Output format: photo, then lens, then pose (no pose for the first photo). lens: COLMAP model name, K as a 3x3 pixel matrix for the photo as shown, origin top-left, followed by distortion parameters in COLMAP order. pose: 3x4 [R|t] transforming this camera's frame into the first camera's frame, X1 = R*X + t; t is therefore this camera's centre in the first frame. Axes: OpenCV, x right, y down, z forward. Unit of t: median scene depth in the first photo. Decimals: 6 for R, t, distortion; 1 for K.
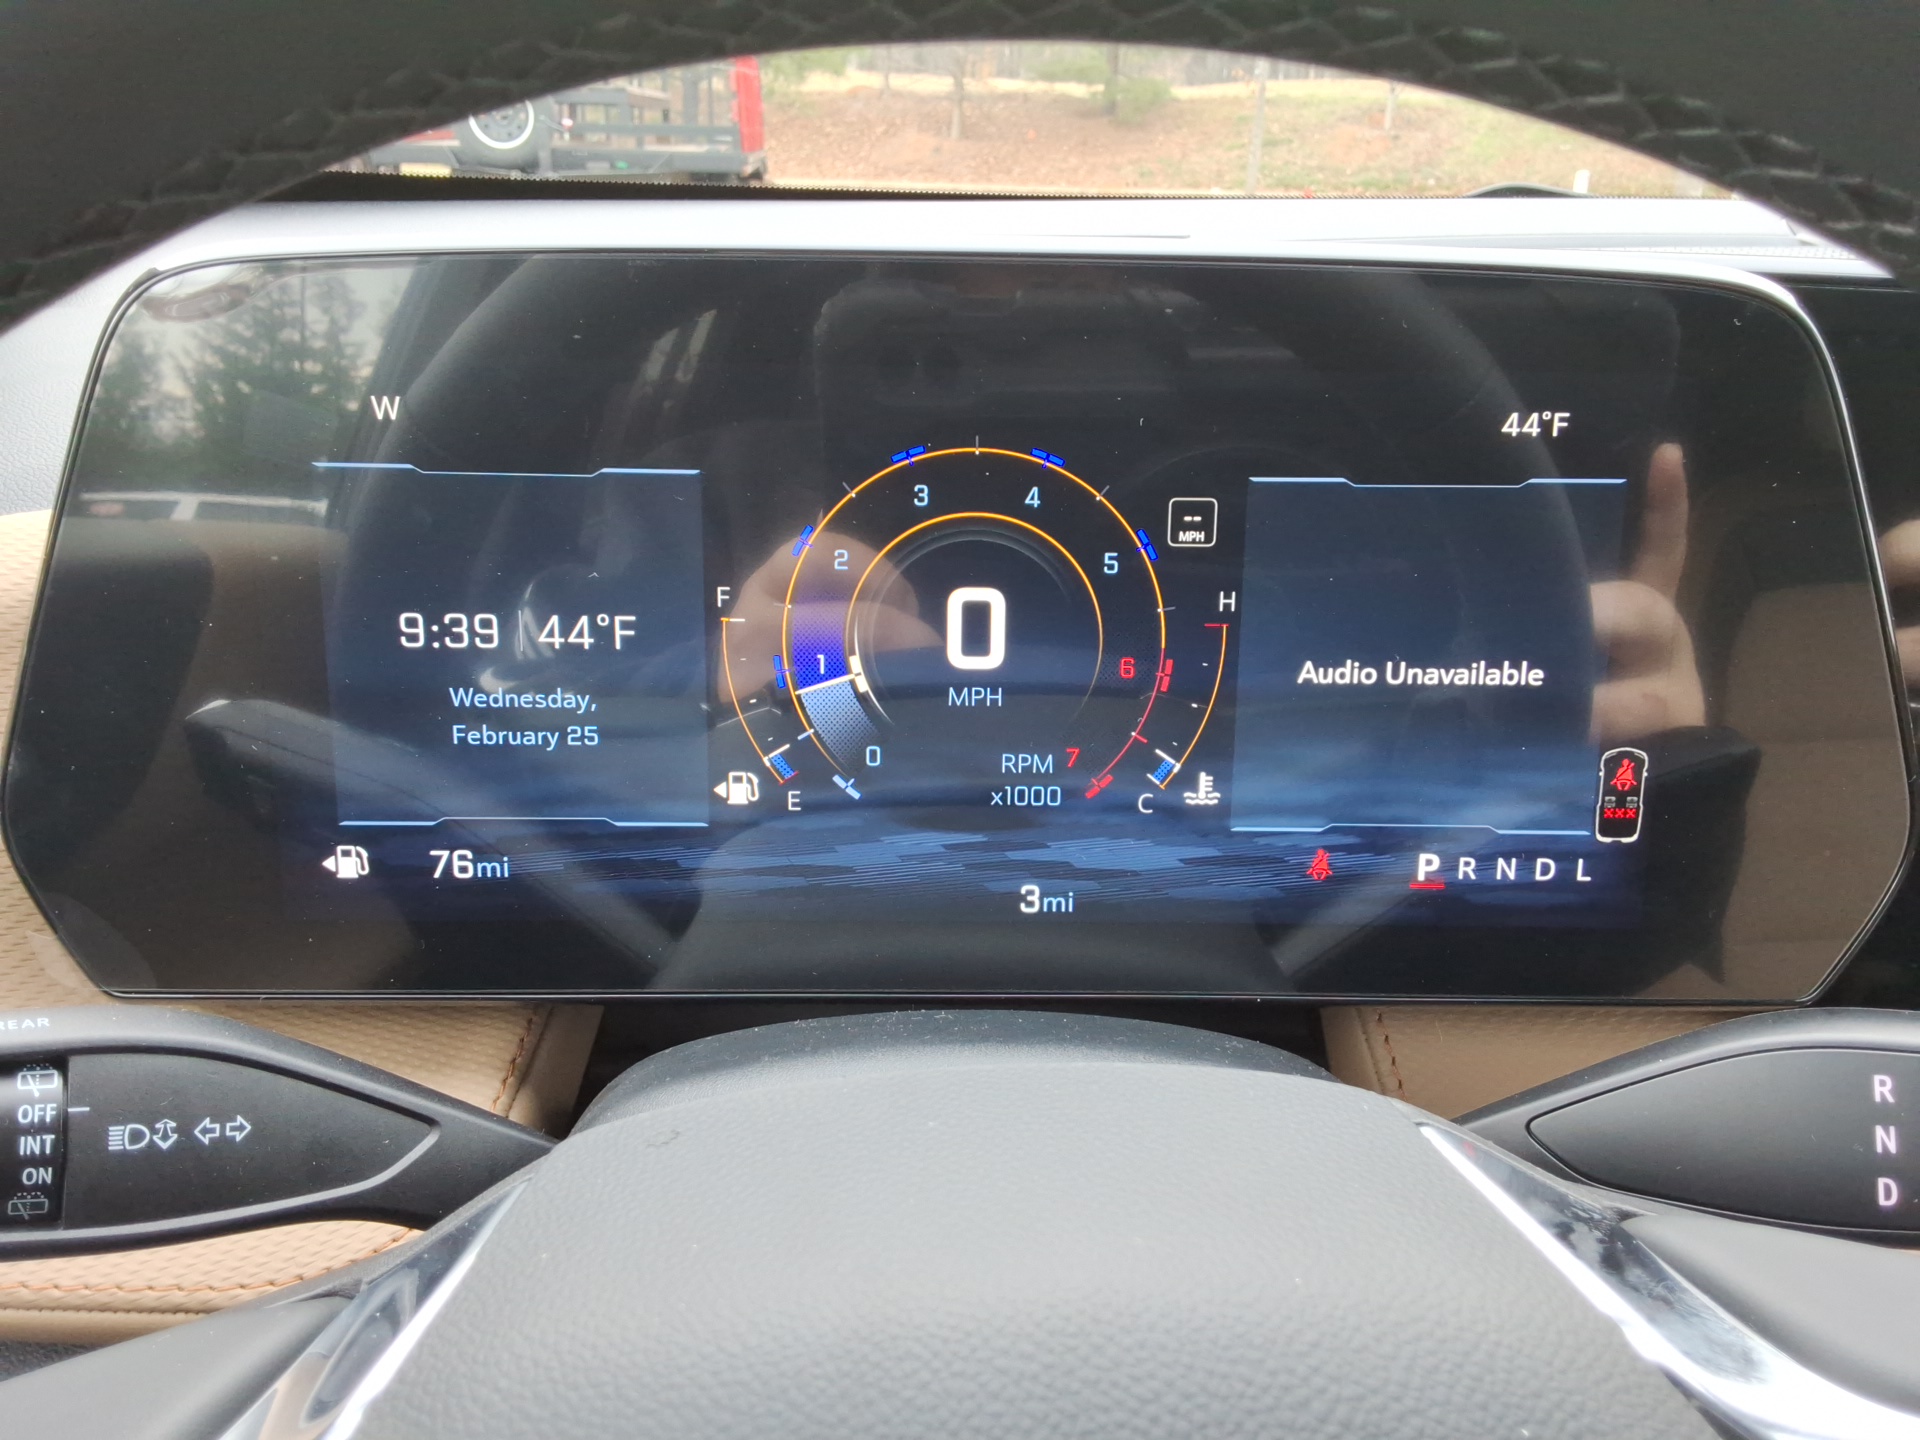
lens RADIAL K [[1532.8, 0, 981.4], [0, 1532.8, 731.4], [0, 0, 1]] dist [0.112398, -0.176757]
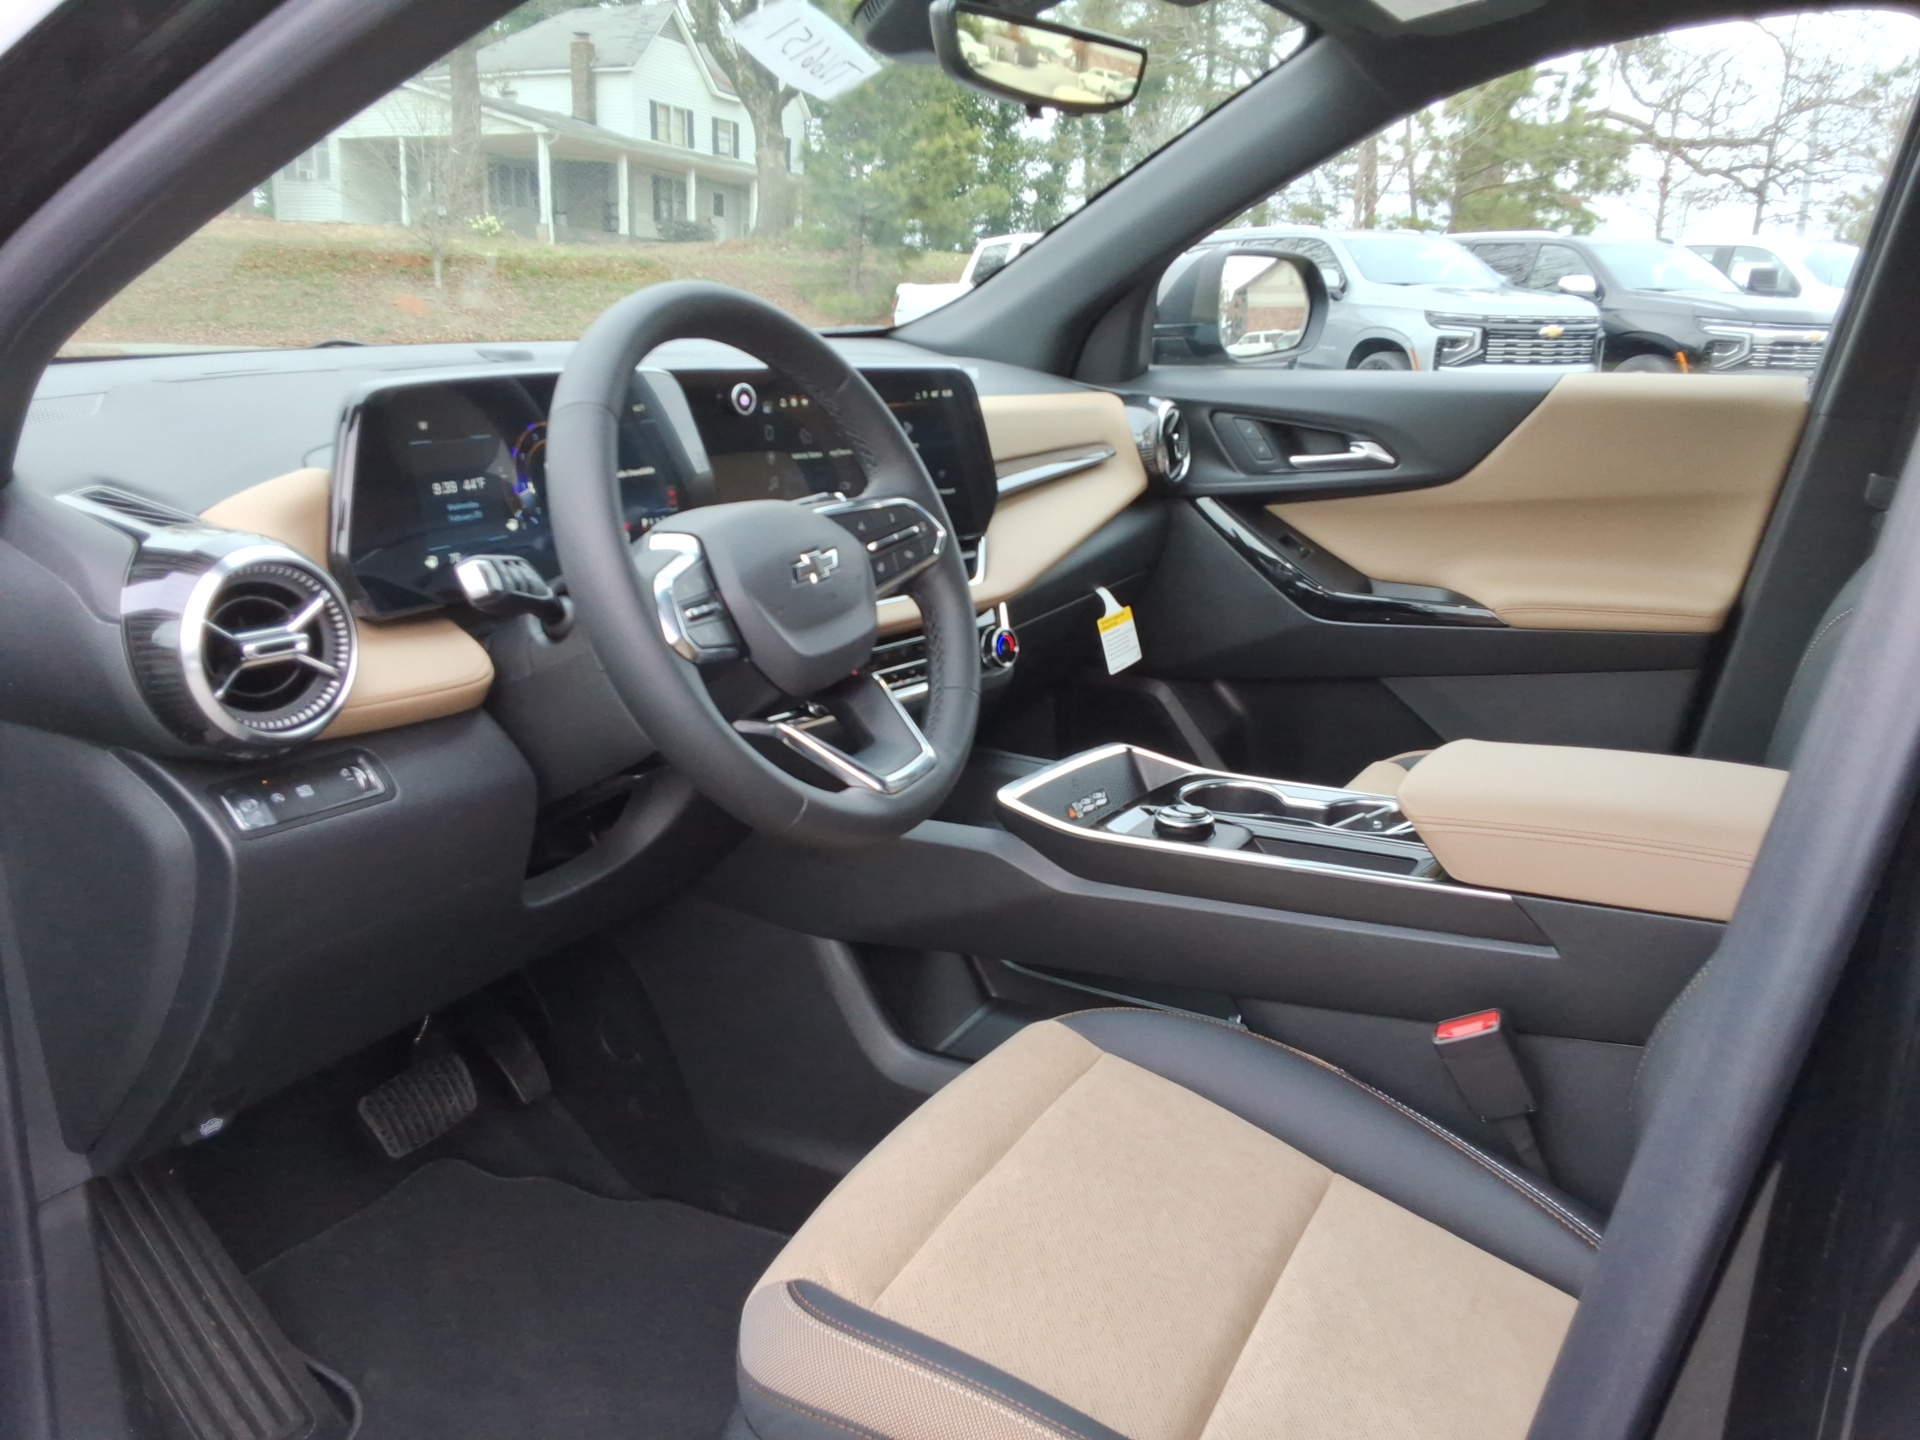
lens RADIAL K [[1532.8, 0, 940.3], [0, 1532.8, 708.3], [0, 0, 1]] dist [0.112398, -0.176757]
pose [[0.501599, -0.236088, 0.832262, -2.712989], [0.300870, 0.949593, 0.088039, 0.419248], [-0.811095, 0.206242, 0.547347, -1.649685]]
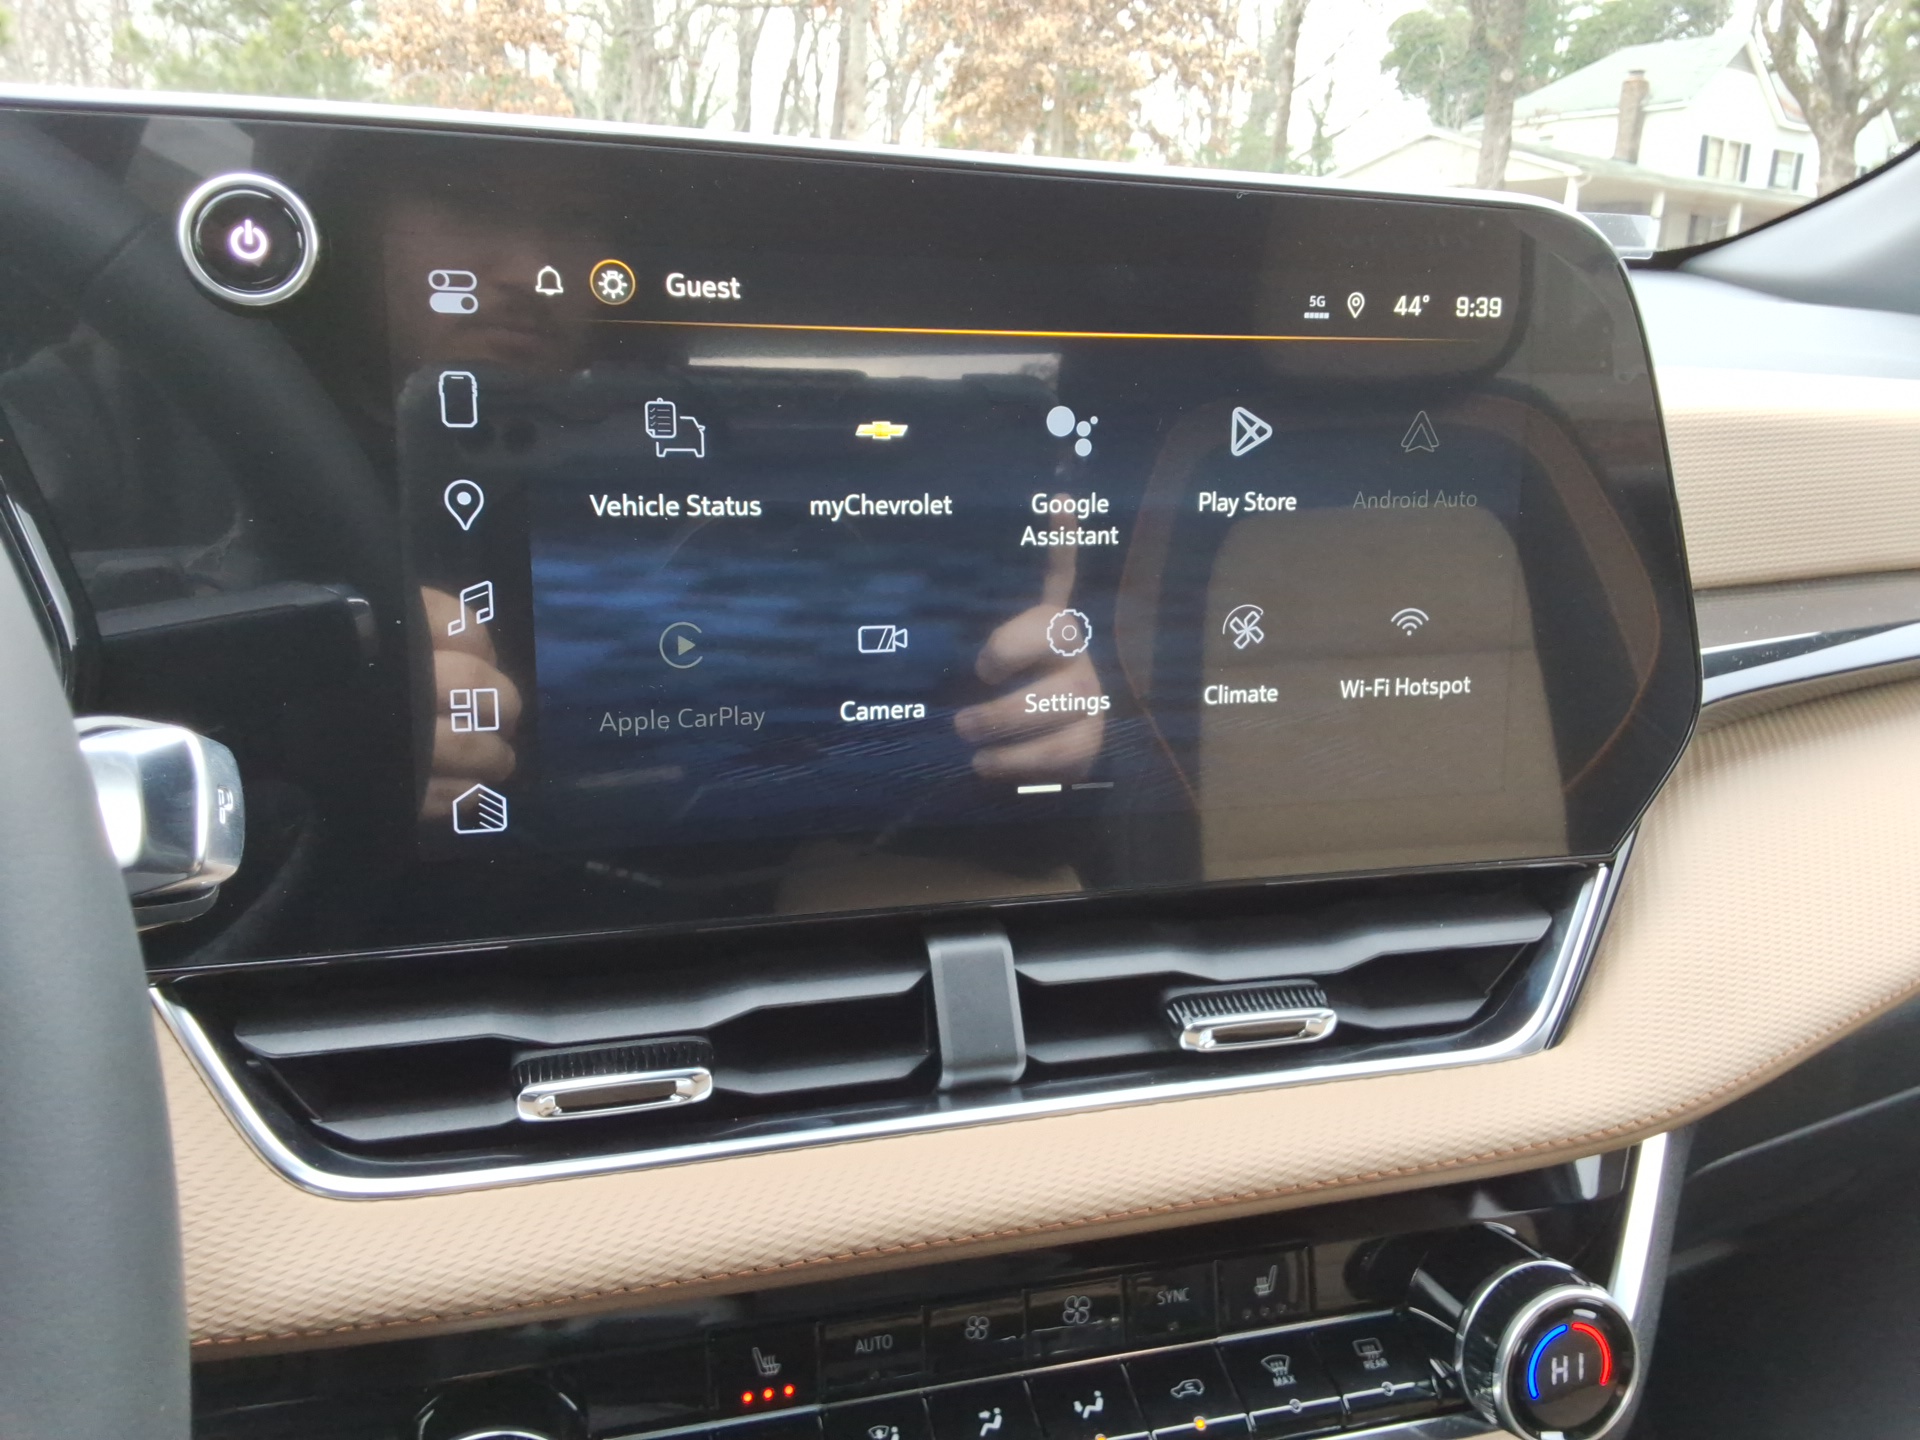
lens RADIAL K [[1532.8, 0, 971.0], [0, 1532.8, 712.1], [0, 0, 1]] dist [0.112398, -0.176757]
pose [[0.899644, -0.104485, 0.423938, 0.701332], [0.148411, 0.986312, -0.071855, 0.254826], [-0.410628, 0.127561, 0.902836, -0.104659]]
